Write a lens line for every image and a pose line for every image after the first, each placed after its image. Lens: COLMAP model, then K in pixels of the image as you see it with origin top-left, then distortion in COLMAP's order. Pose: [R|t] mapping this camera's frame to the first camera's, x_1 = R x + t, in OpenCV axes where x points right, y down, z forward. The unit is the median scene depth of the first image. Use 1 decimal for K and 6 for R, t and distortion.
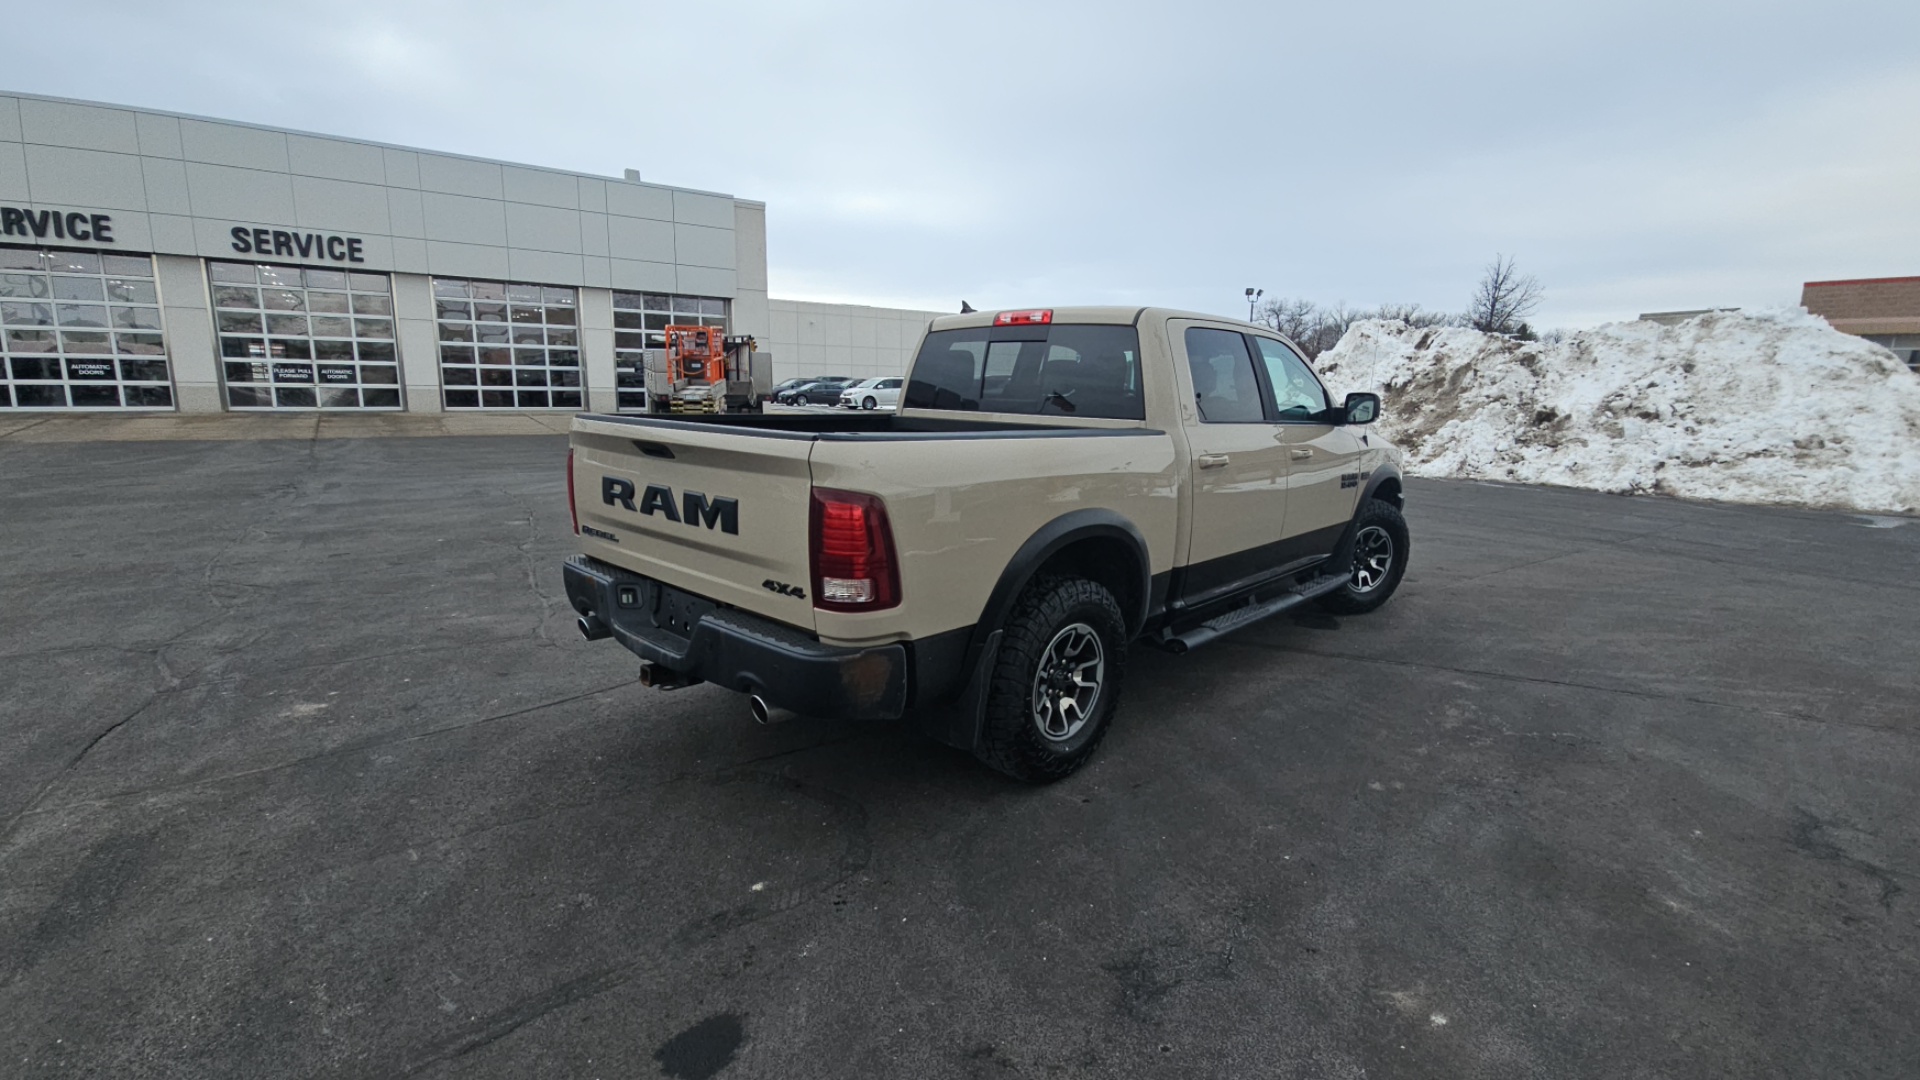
lens RADIAL K [[855.2, 0, 980.3], [0, 855.2, 542.5], [0, 0, 1]] dist [0.006614, -0.004315]
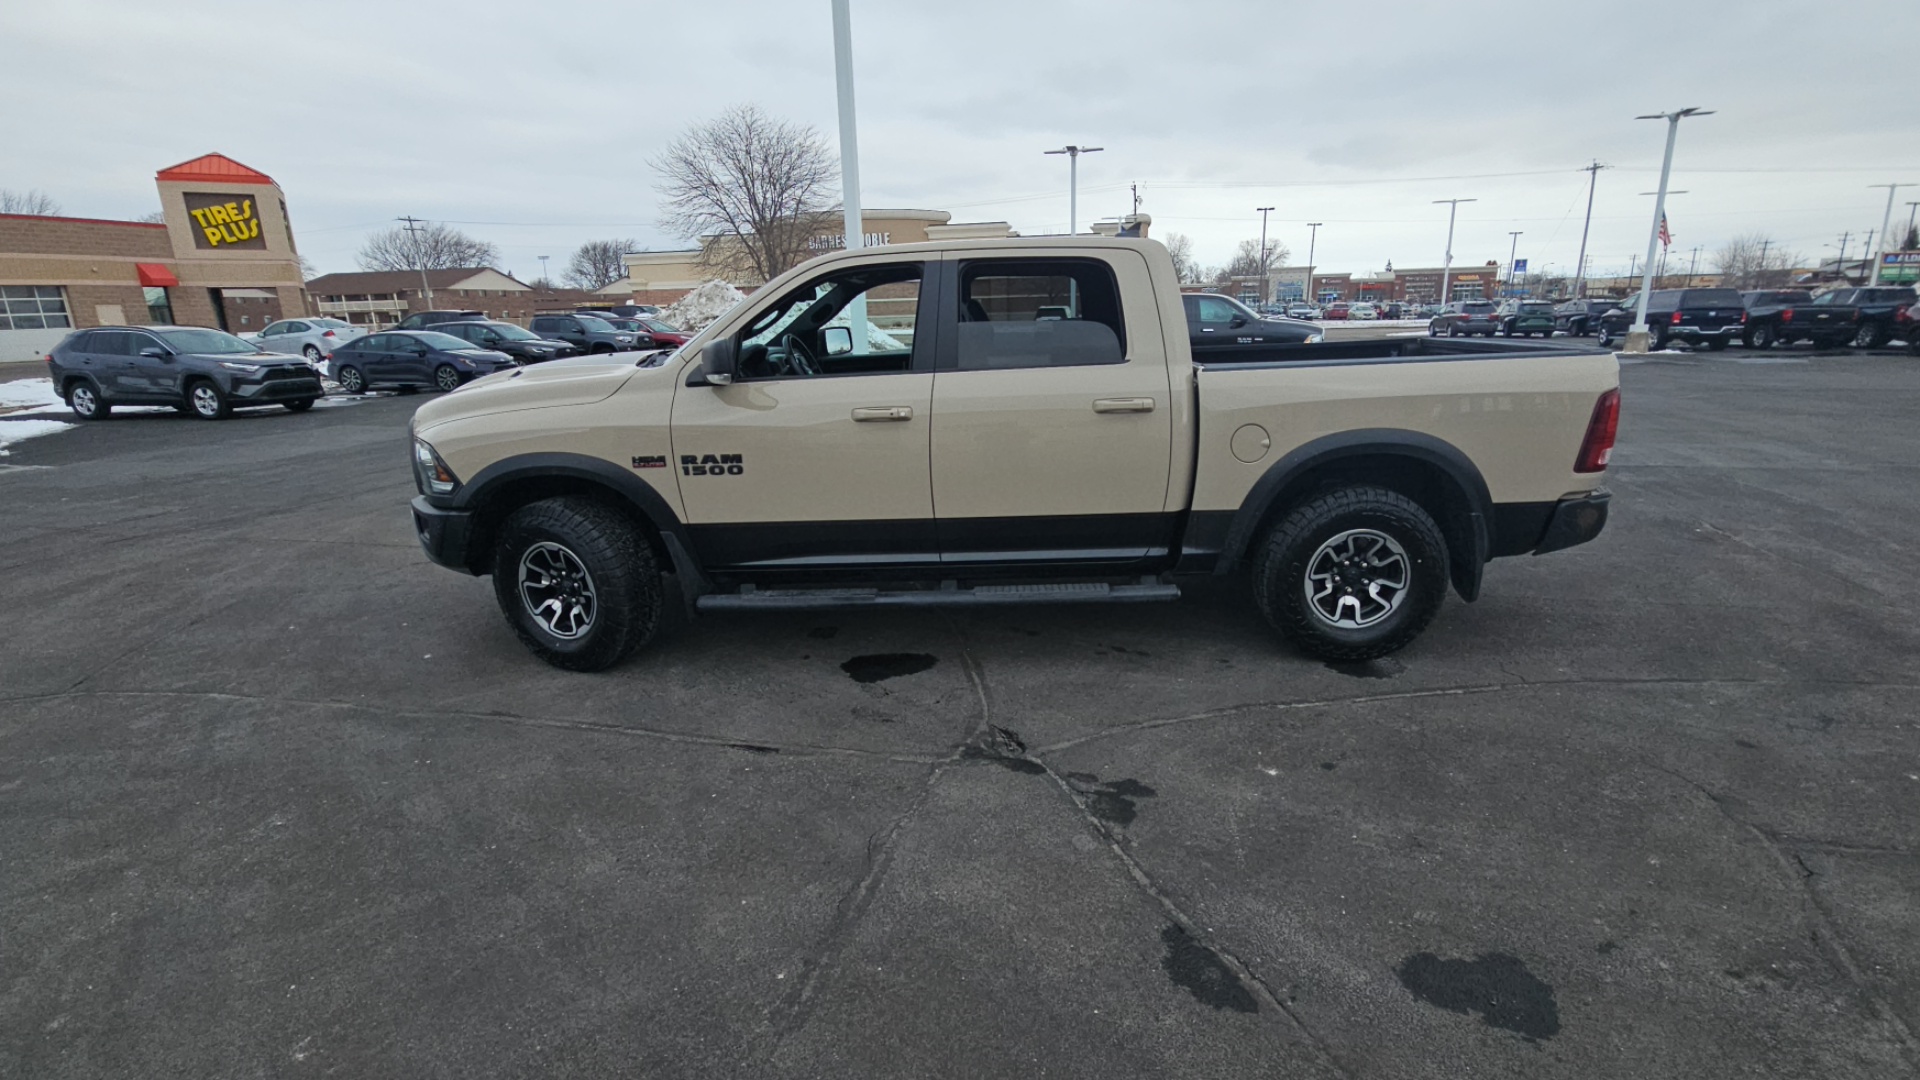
lens RADIAL K [[855.2, 0, 980.3], [0, 855.2, 542.5], [0, 0, 1]] dist [0.006614, -0.004315]
pose [[-0.659966, -0.201677, 0.723720, -0.598608], [0.147298, 0.909867, 0.387872, -0.355305], [-0.736714, 0.362585, -0.570775, 1.754121]]
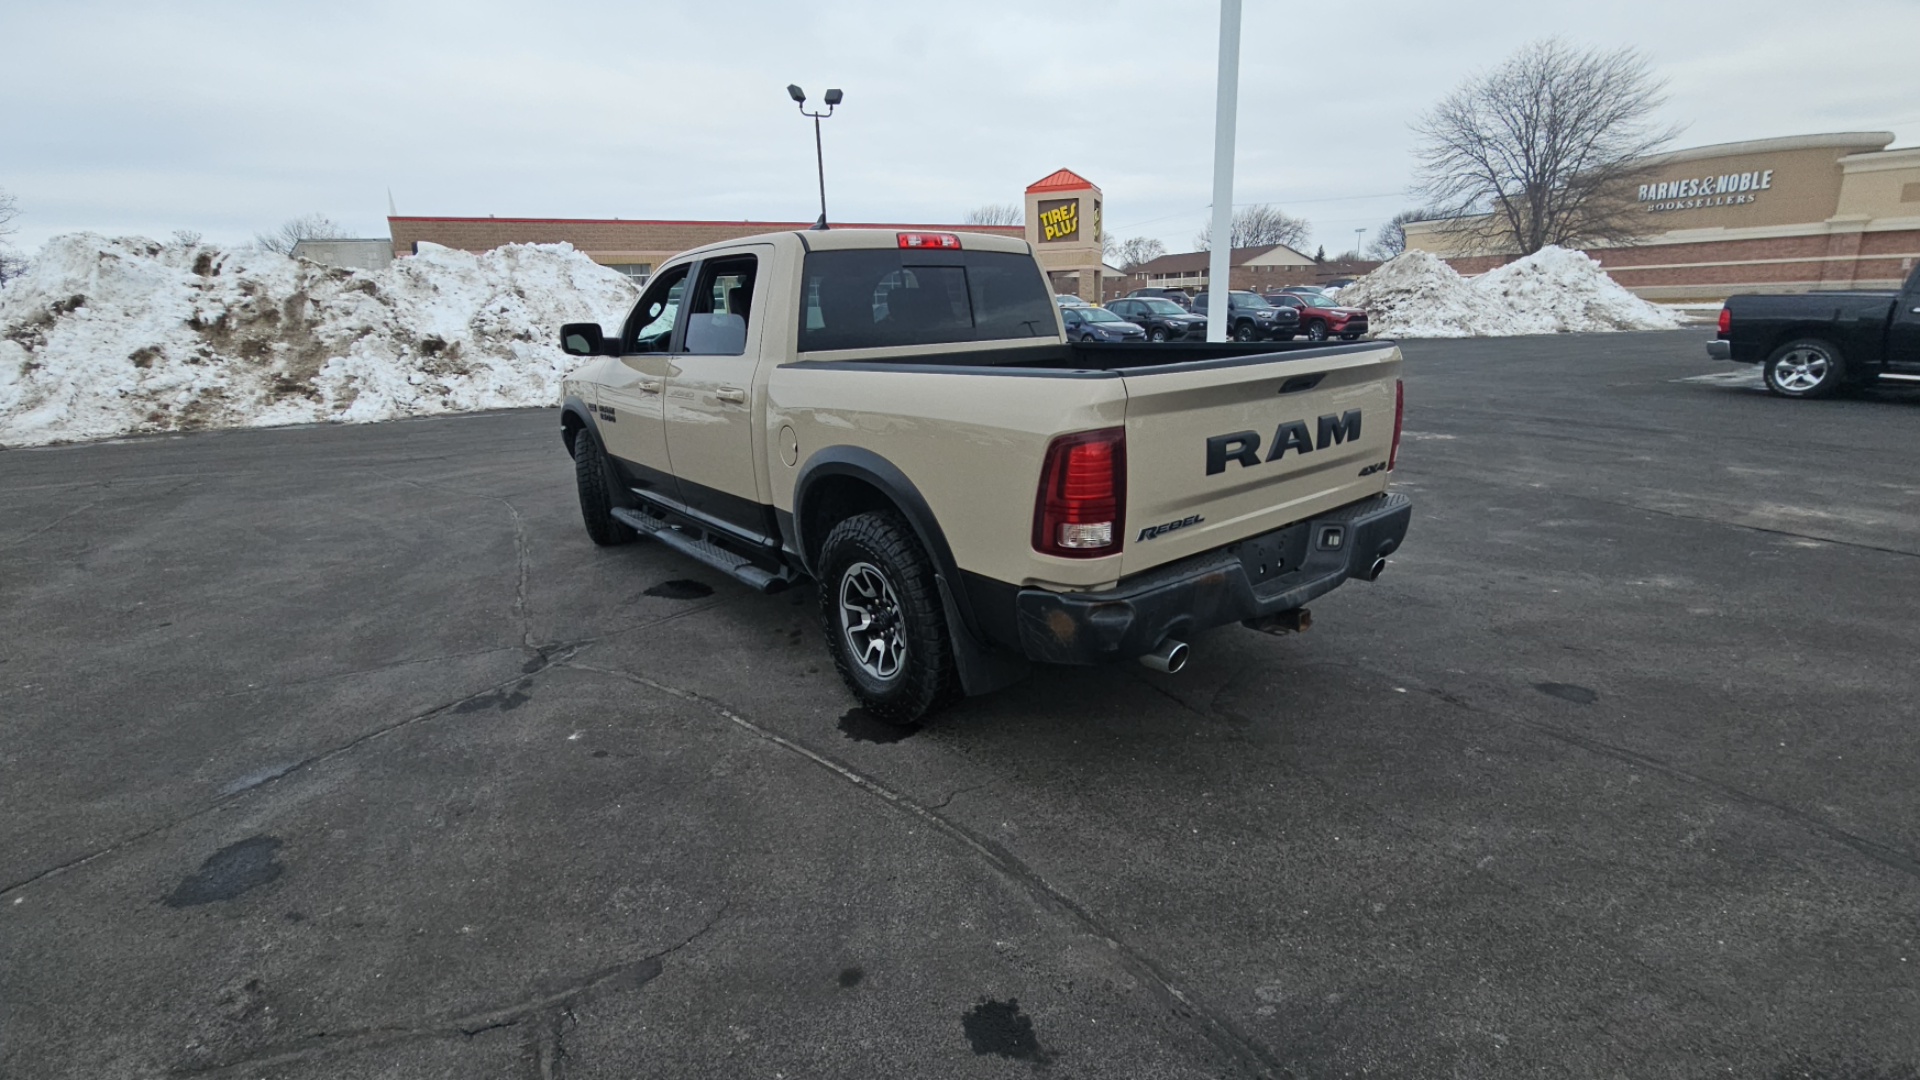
lens RADIAL K [[855.2, 0, 980.3], [0, 855.2, 542.5], [0, 0, 1]] dist [0.006614, -0.004315]
pose [[0.138074, -0.288990, 0.947323, -0.893064], [0.213492, 0.942683, 0.256457, -0.169482], [-0.967138, 0.166836, 0.191857, 0.775709]]
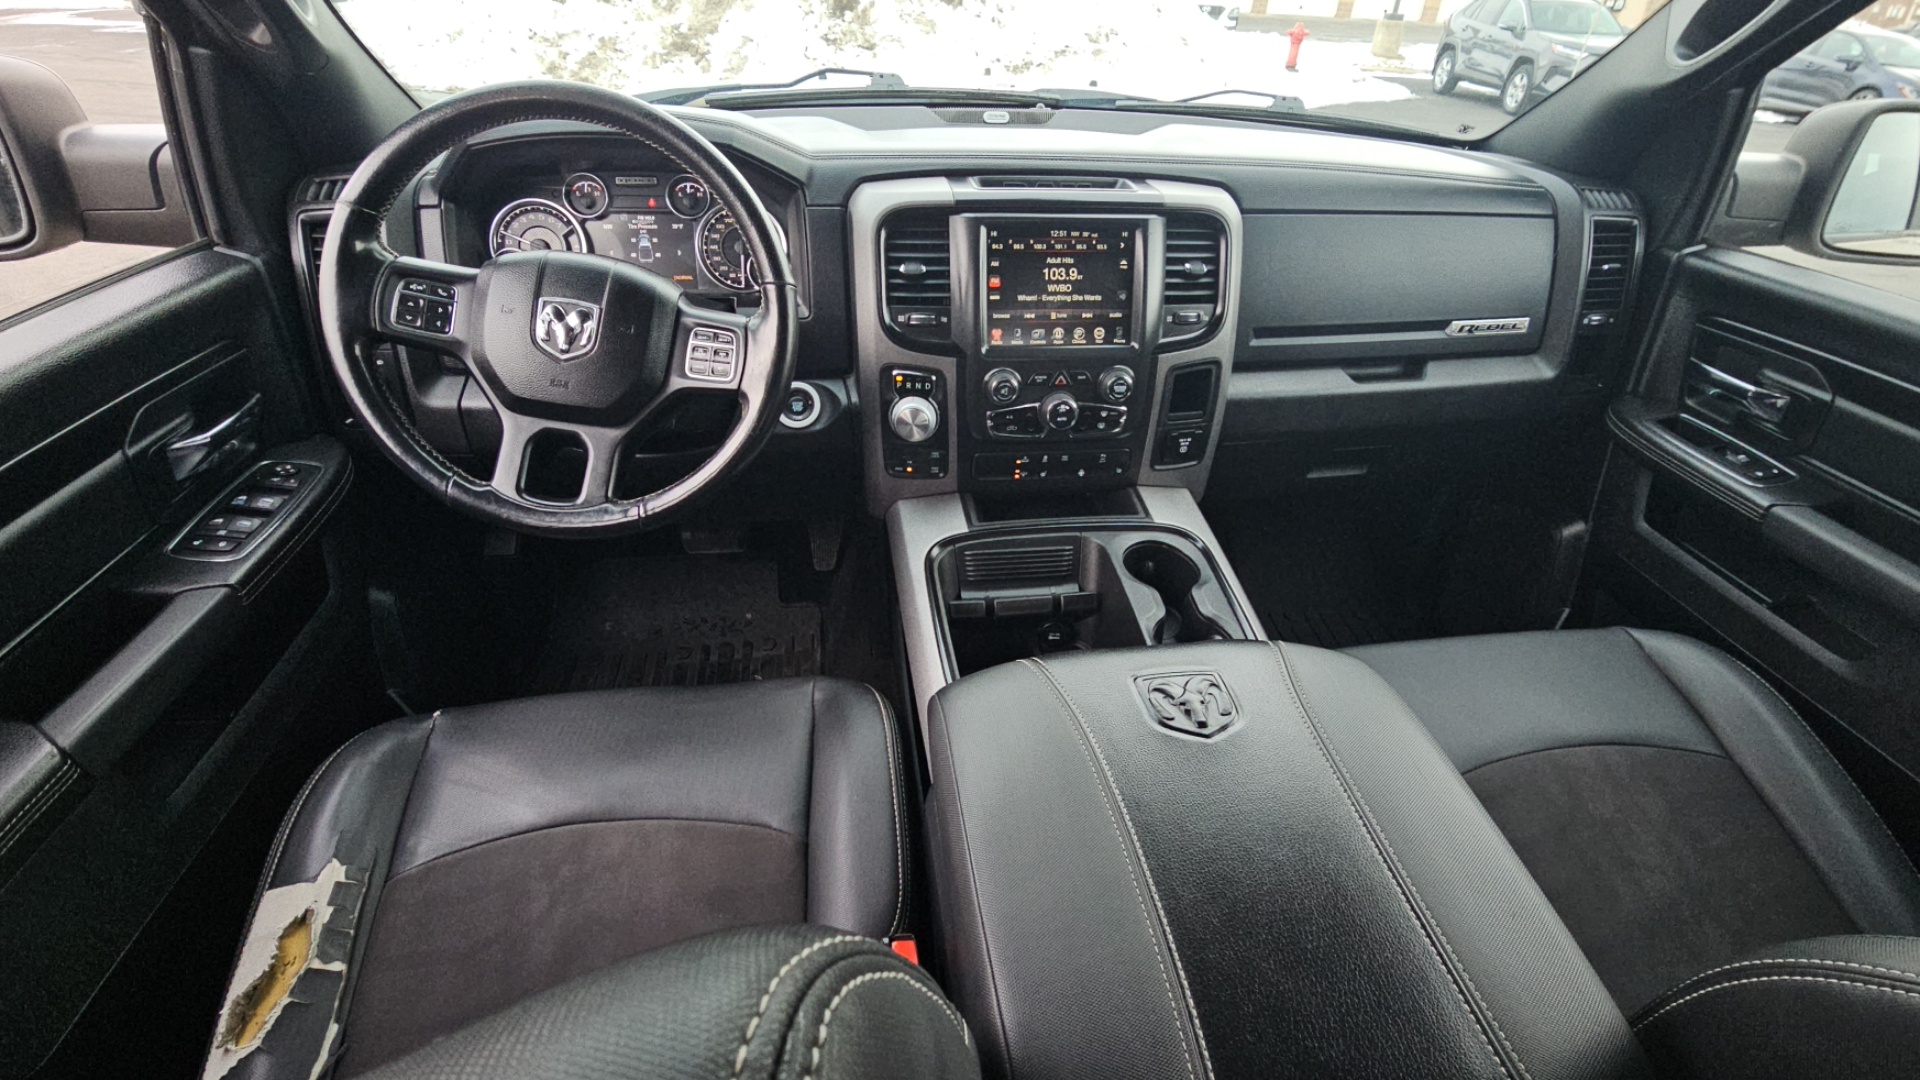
lens RADIAL K [[855.2, 0, 980.3], [0, 855.2, 542.5], [0, 0, 1]] dist [0.006614, -0.004315]
pose [[0.638591, -0.423200, 0.642731, 0.140043], [0.113006, 0.877724, 0.465650, -0.225575], [-0.761204, -0.224728, 0.608331, 1.130136]]
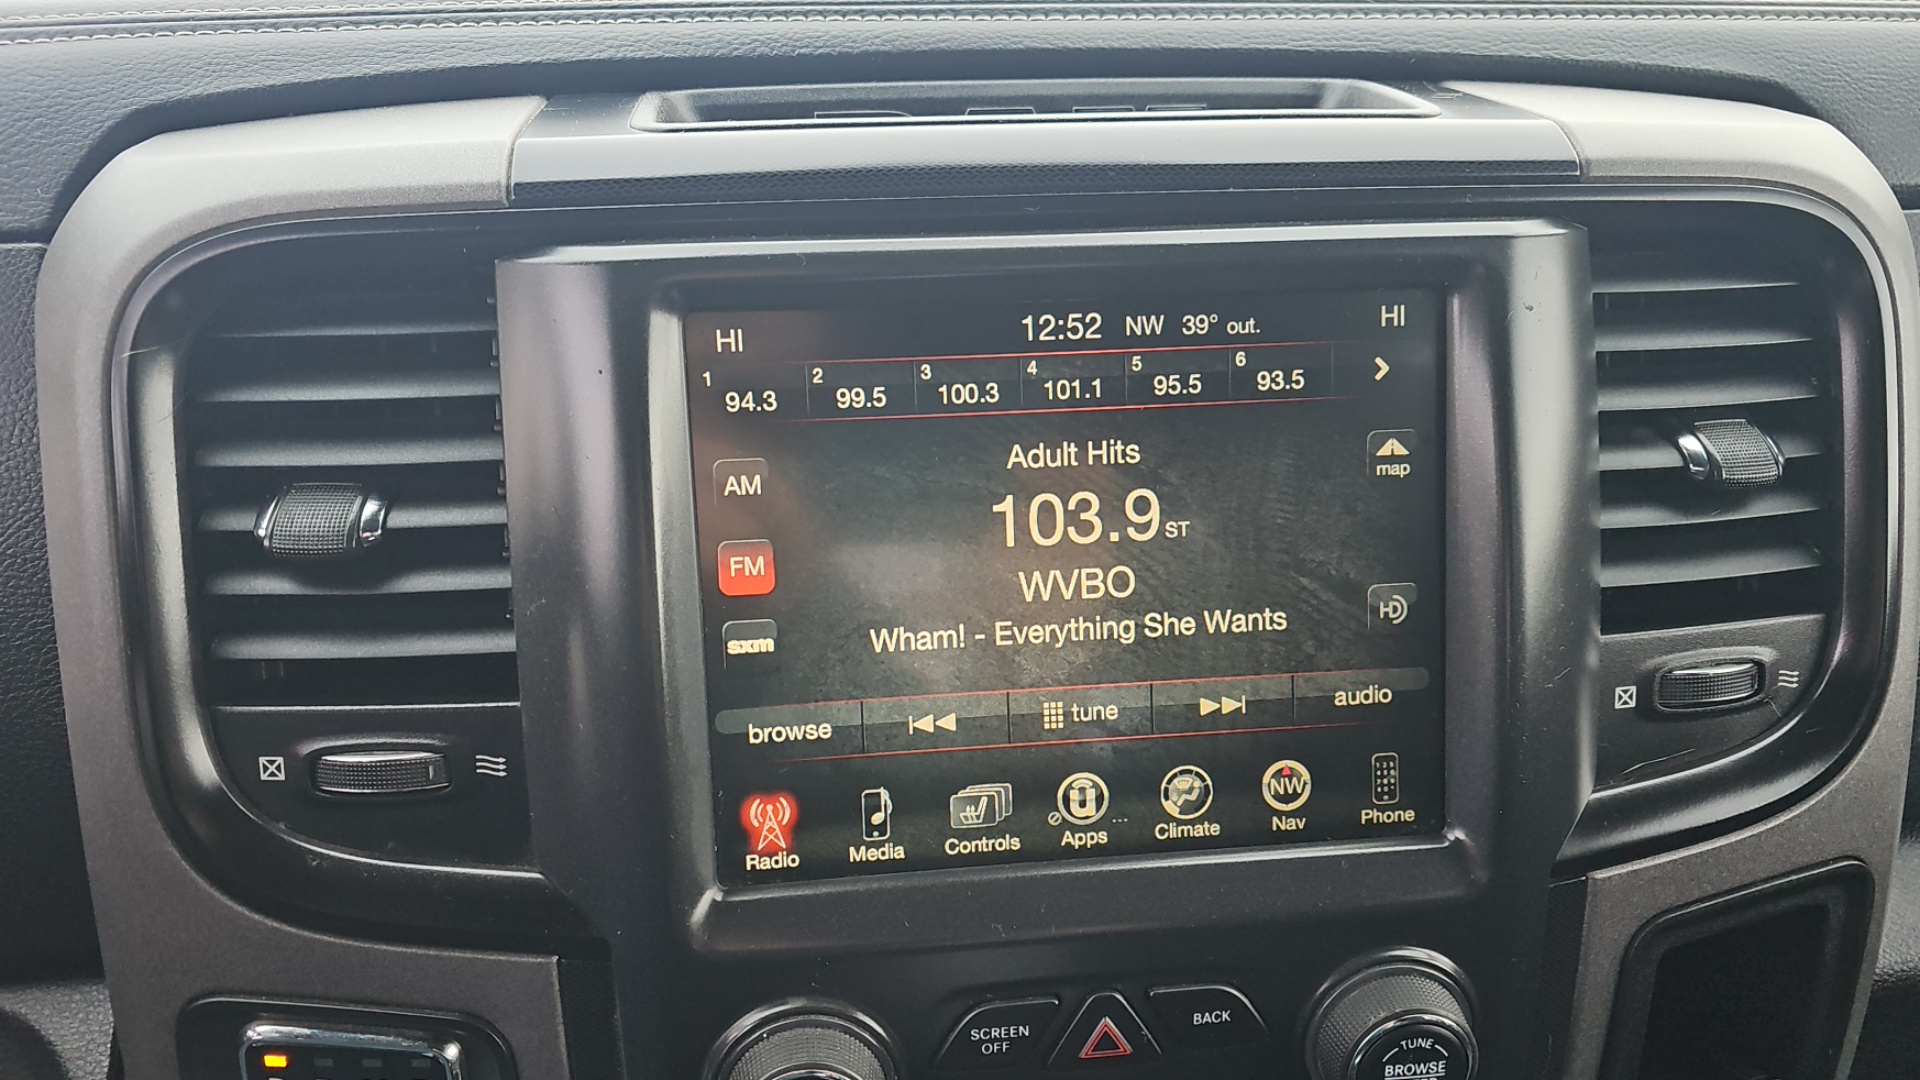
lens RADIAL K [[1377.8, 0, 972.8], [0, 1377.8, 549.3], [0, 0, 1]] dist [0.064871, -0.053004]
pose [[0.653715, -0.330140, 0.680928, 0.268730], [0.150698, 0.938589, 0.310389, -0.203245], [-0.741584, -0.100291, 0.663322, 1.218762]]
